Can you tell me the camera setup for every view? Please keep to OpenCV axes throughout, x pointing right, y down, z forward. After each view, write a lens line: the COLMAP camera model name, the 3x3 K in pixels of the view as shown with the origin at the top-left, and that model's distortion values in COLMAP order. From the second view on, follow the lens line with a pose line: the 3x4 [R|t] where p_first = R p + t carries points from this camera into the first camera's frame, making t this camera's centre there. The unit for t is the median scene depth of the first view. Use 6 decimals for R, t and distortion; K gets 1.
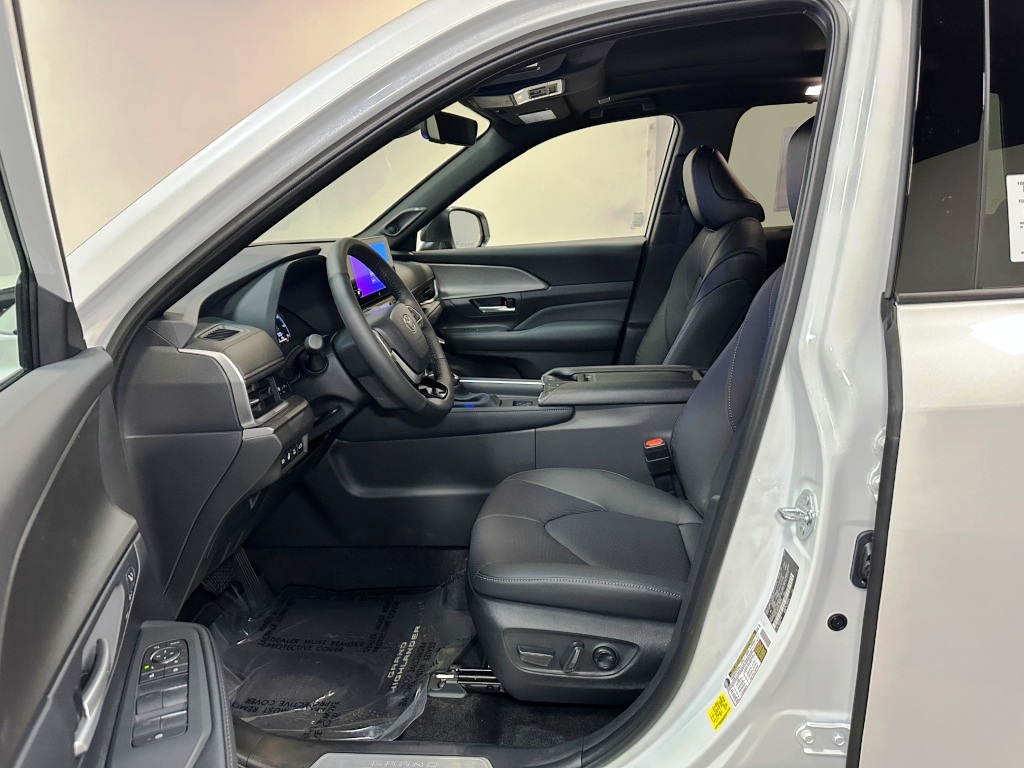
lens RADIAL K [[720.9, 0, 514.4], [0, 720.9, 378.9], [0, 0, 1]] dist [0.080984, -0.111012]
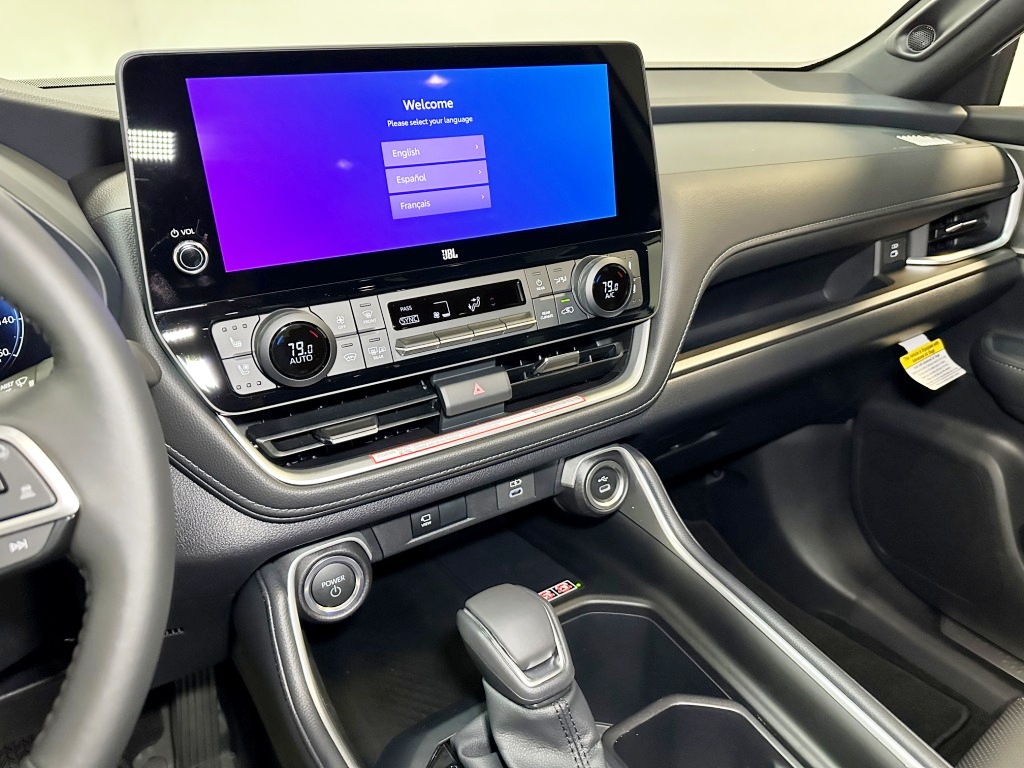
lens RADIAL K [[720.9, 0, 514.4], [0, 720.9, 378.9], [0, 0, 1]] dist [0.080984, -0.111012]
pose [[0.579508, 0.342600, -0.739456, 0.053814], [-0.185575, 0.938983, 0.289609, -0.151859], [0.793557, -0.030606, 0.607726, 0.809692]]
